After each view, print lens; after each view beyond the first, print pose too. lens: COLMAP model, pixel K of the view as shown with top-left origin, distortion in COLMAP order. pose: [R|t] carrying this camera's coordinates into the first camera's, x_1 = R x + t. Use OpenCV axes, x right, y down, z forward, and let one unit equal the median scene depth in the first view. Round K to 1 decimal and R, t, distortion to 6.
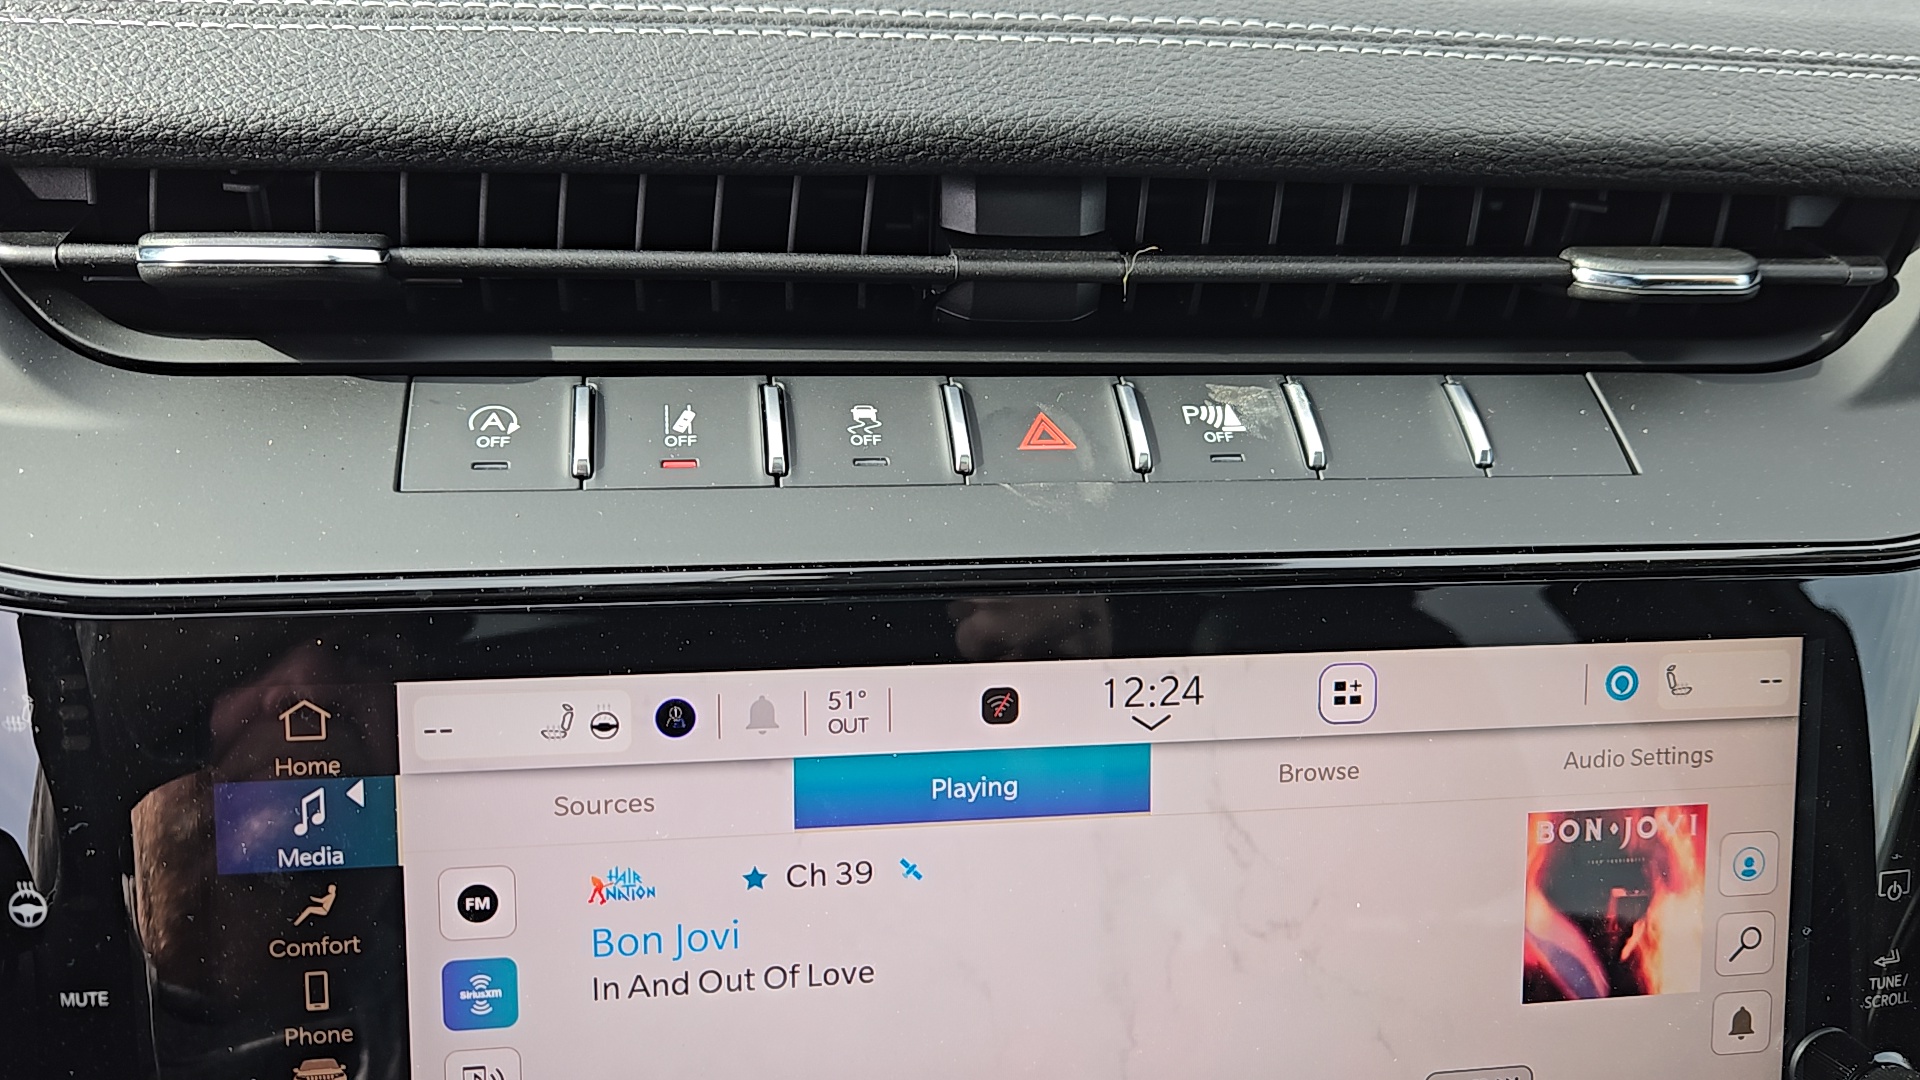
lens RADIAL K [[1596.8, 0, 958.4], [0, 1596.8, 542.6], [0, 0, 1]] dist [0.018420, -0.000132]
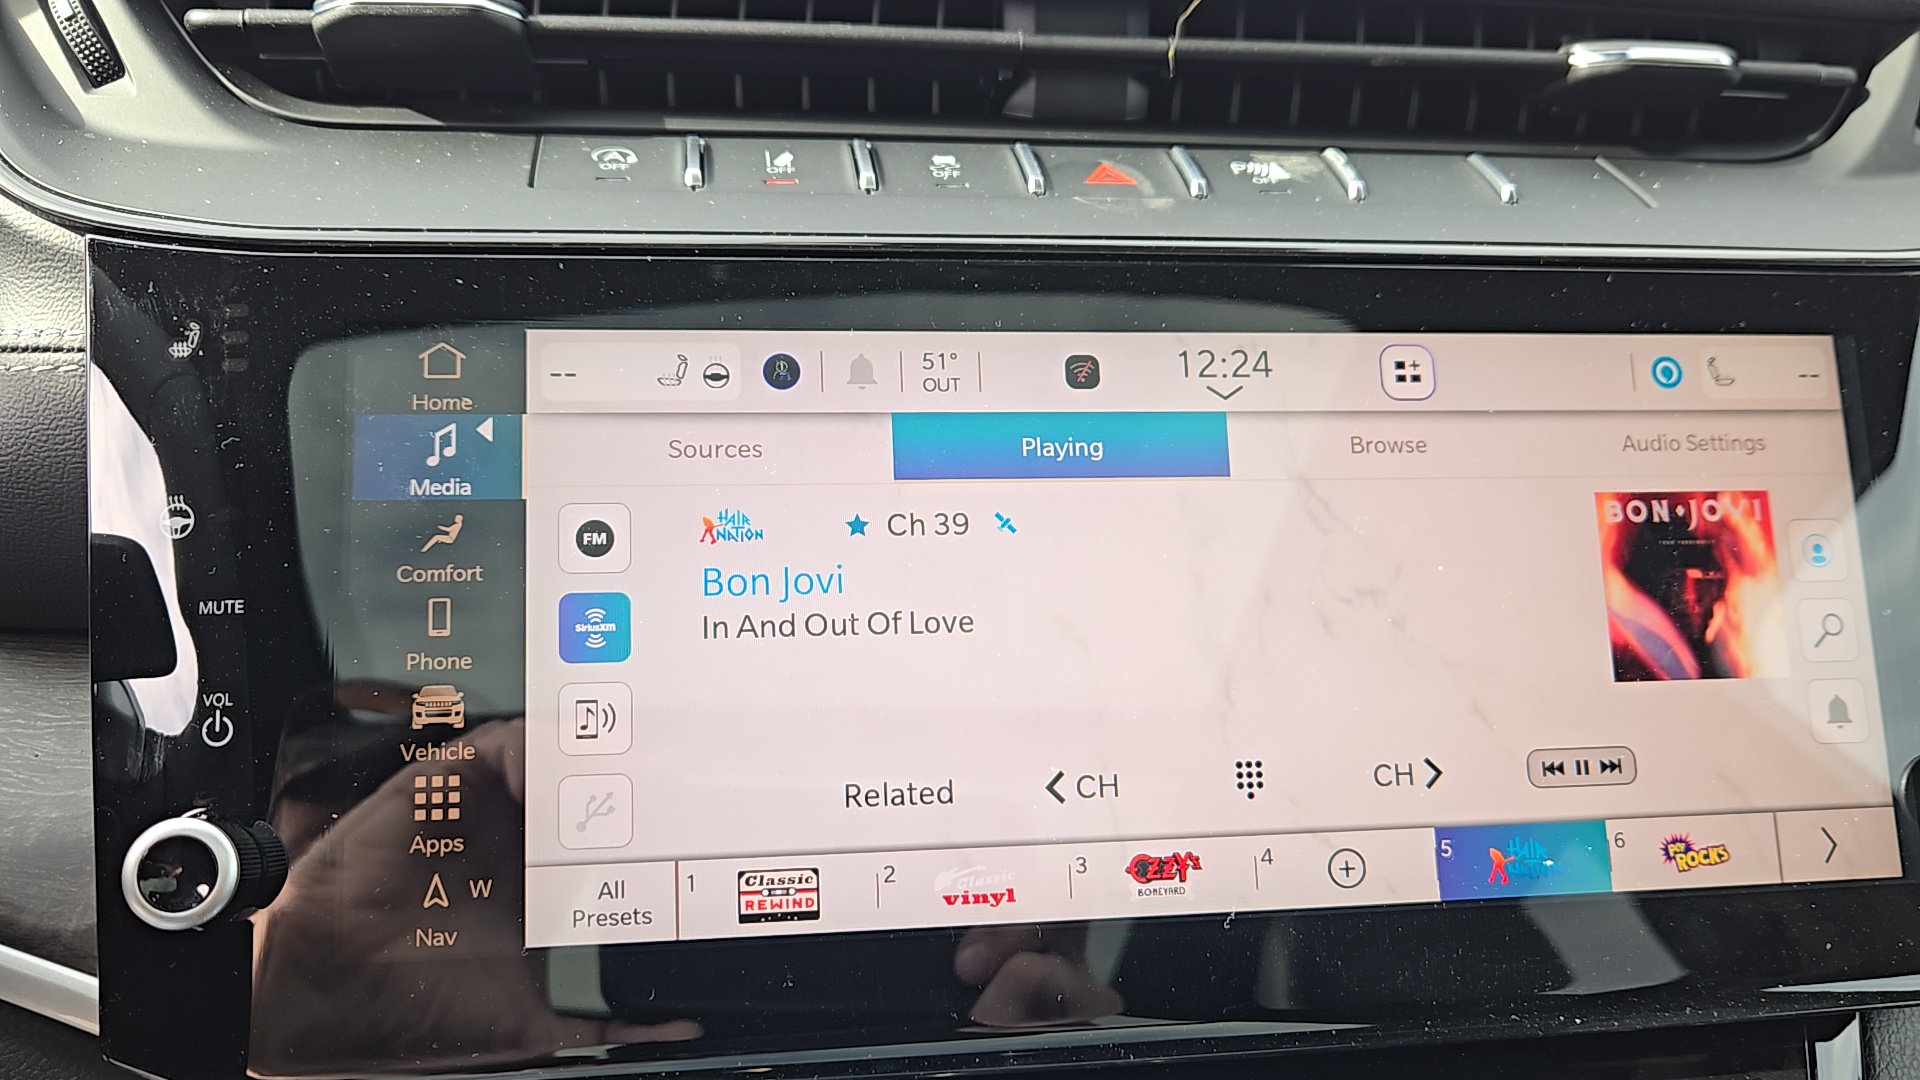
lens RADIAL K [[1596.8, 0, 964.3], [0, 1596.8, 539.6], [0, 0, 1]] dist [0.018420, -0.000132]
pose [[0.999161, -0.039580, -0.010488, -0.045346], [0.035536, 0.965467, -0.258092, 0.476427], [0.020341, 0.257503, 0.966063, -0.004445]]
